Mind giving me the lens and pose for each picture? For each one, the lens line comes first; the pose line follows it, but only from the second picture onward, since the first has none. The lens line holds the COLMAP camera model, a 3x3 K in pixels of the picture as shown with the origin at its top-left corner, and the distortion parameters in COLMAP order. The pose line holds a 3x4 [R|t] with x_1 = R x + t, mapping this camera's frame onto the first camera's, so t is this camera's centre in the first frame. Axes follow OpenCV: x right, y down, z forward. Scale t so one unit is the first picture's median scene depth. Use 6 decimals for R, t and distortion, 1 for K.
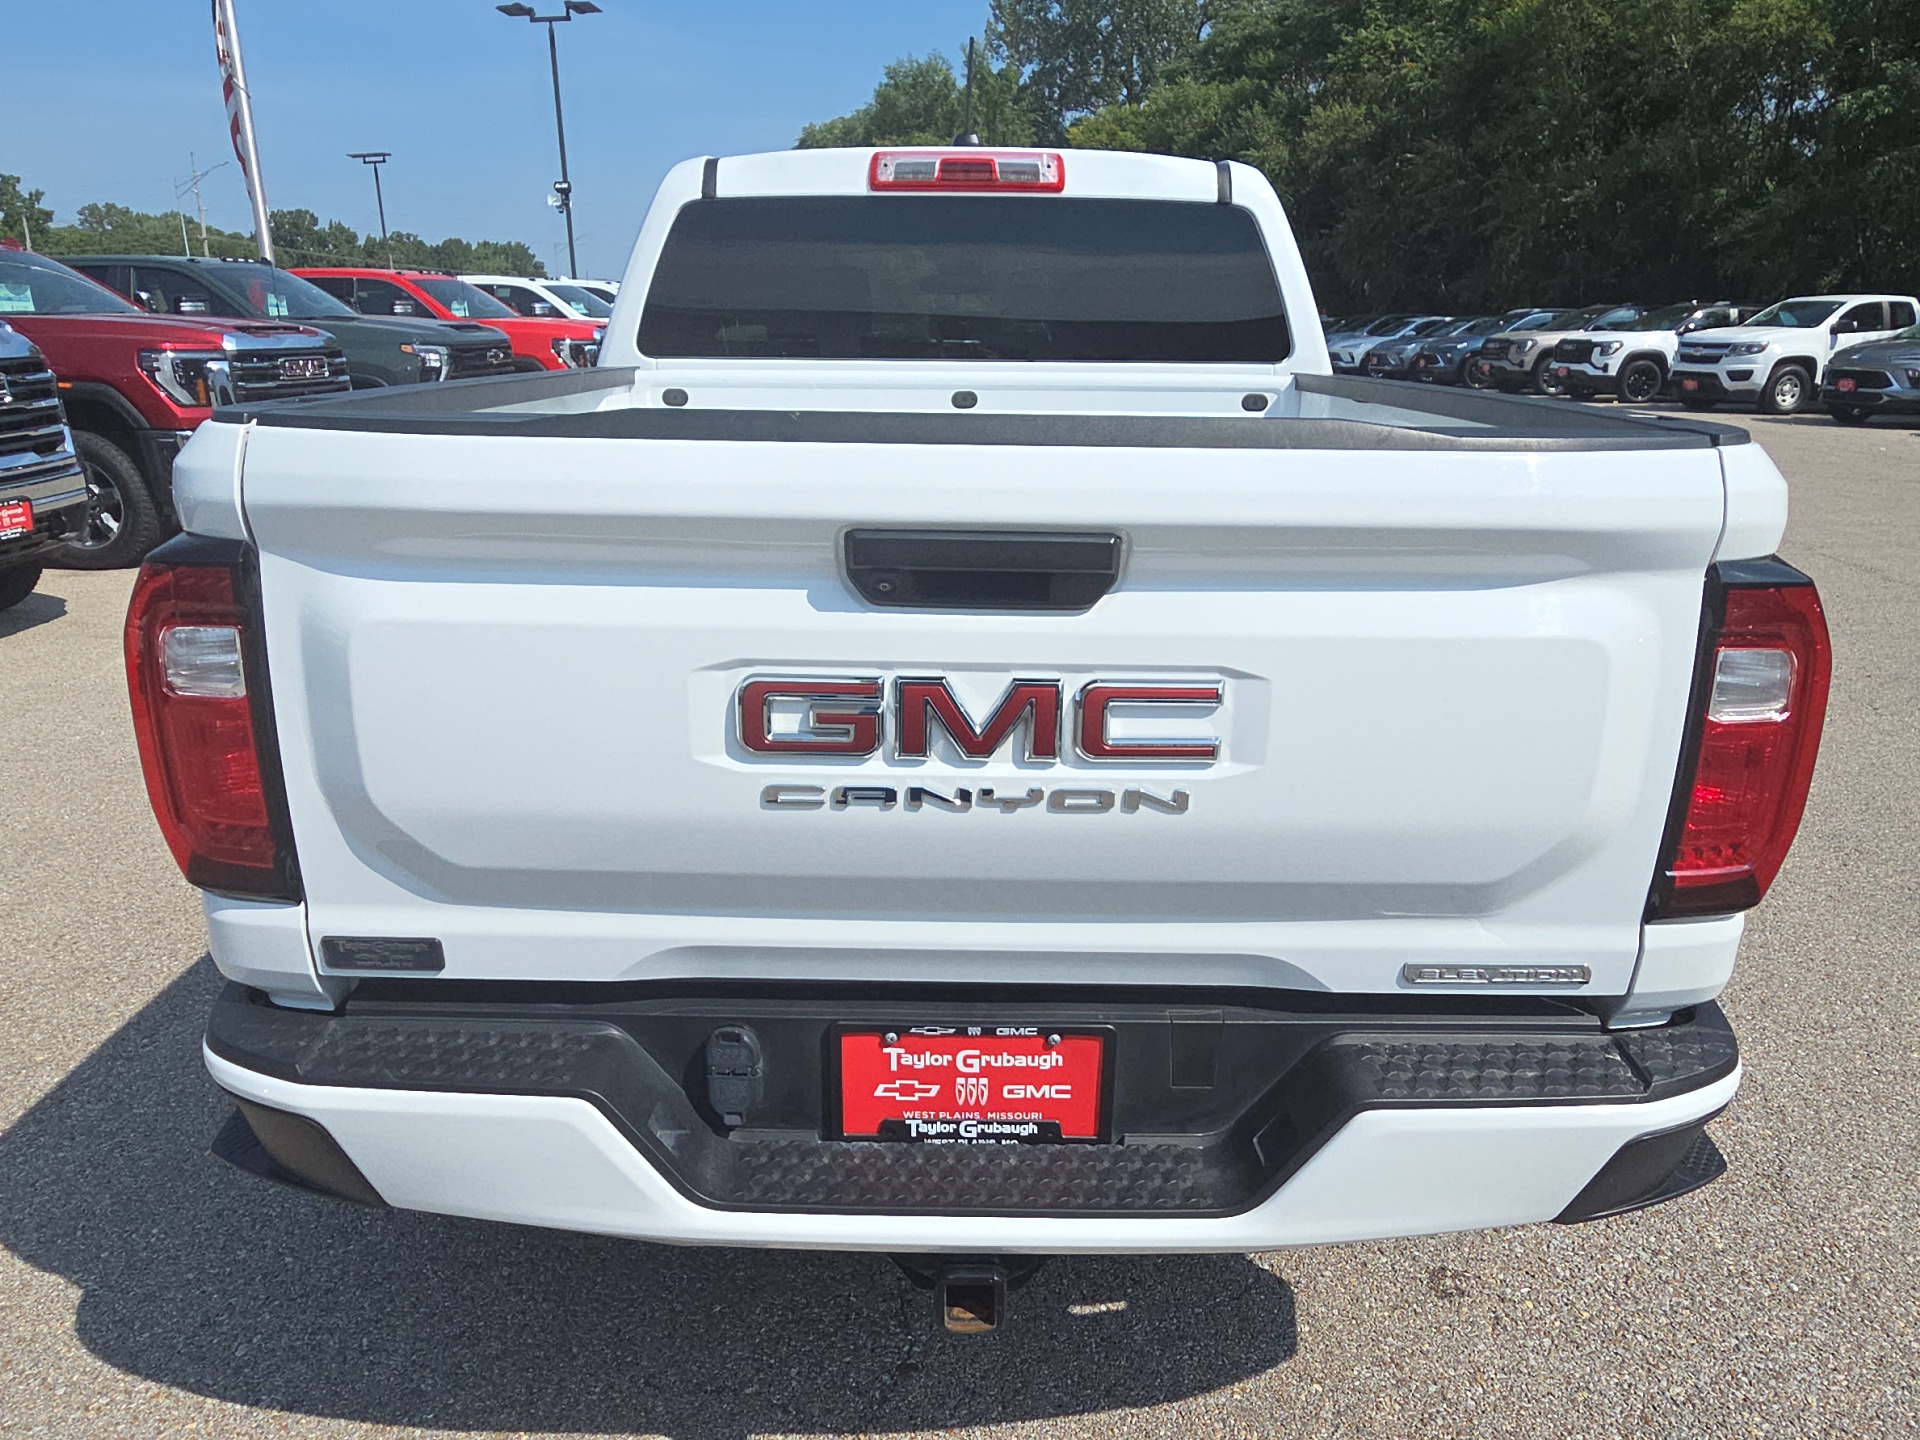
lens RADIAL K [[1313.7, 0, 950.0], [0, 1313.7, 726.4], [0, 0, 1]] dist [0.003590, -0.002308]
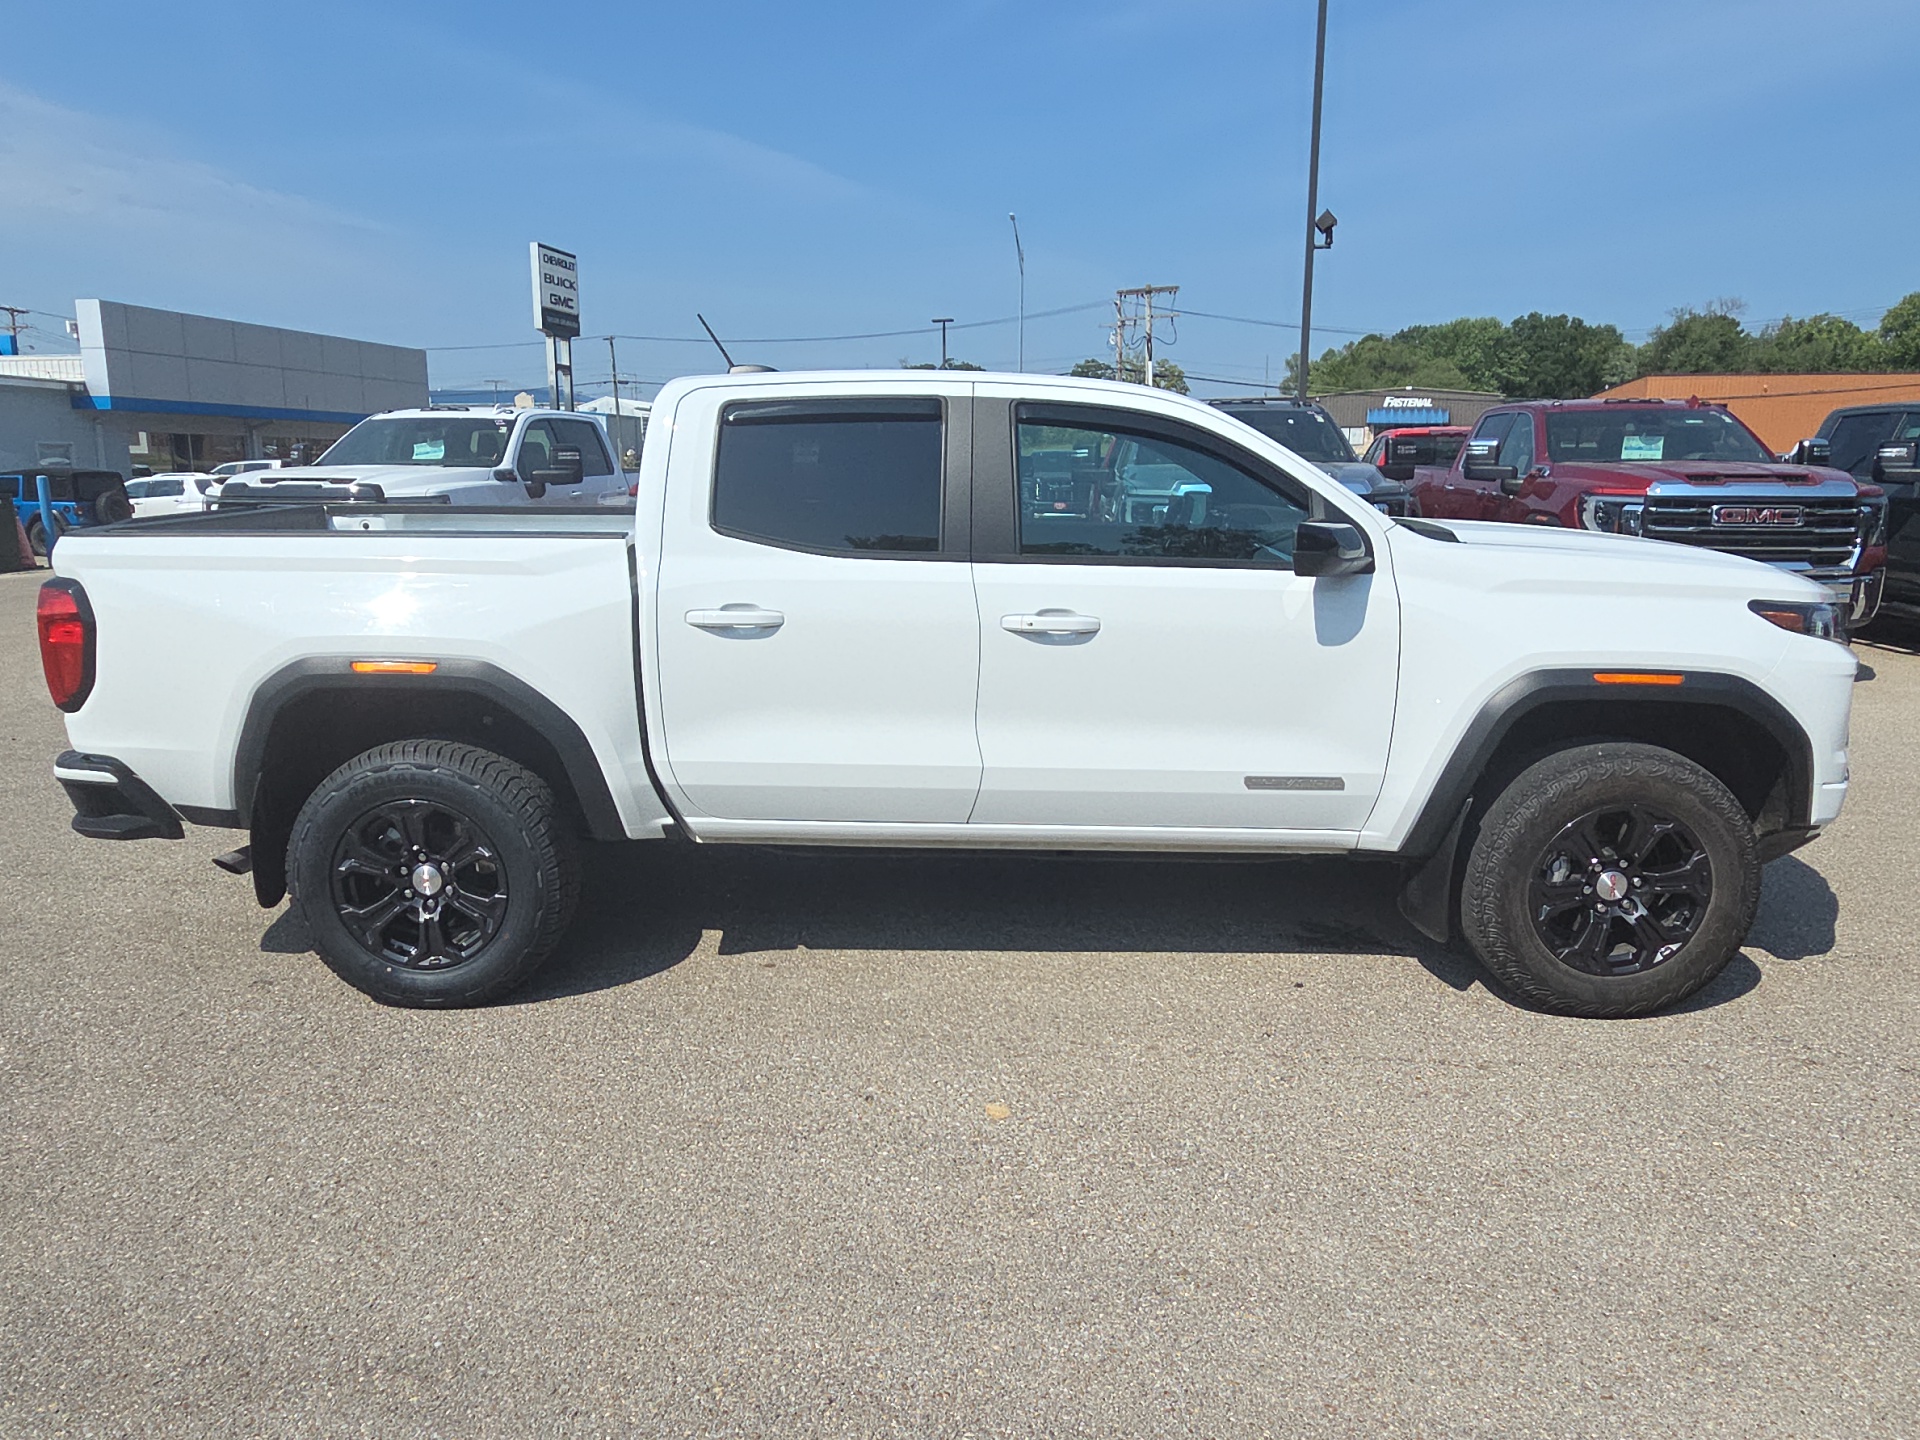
lens RADIAL K [[1313.7, 0, 950.0], [0, 1313.7, 726.4], [0, 0, 1]] dist [0.003590, -0.002308]
pose [[-0.023286, 0.204991, -0.978487, 0.298610], [-0.294025, 0.934061, 0.202681, -0.084110], [0.955514, 0.292419, 0.038522, 0.245438]]
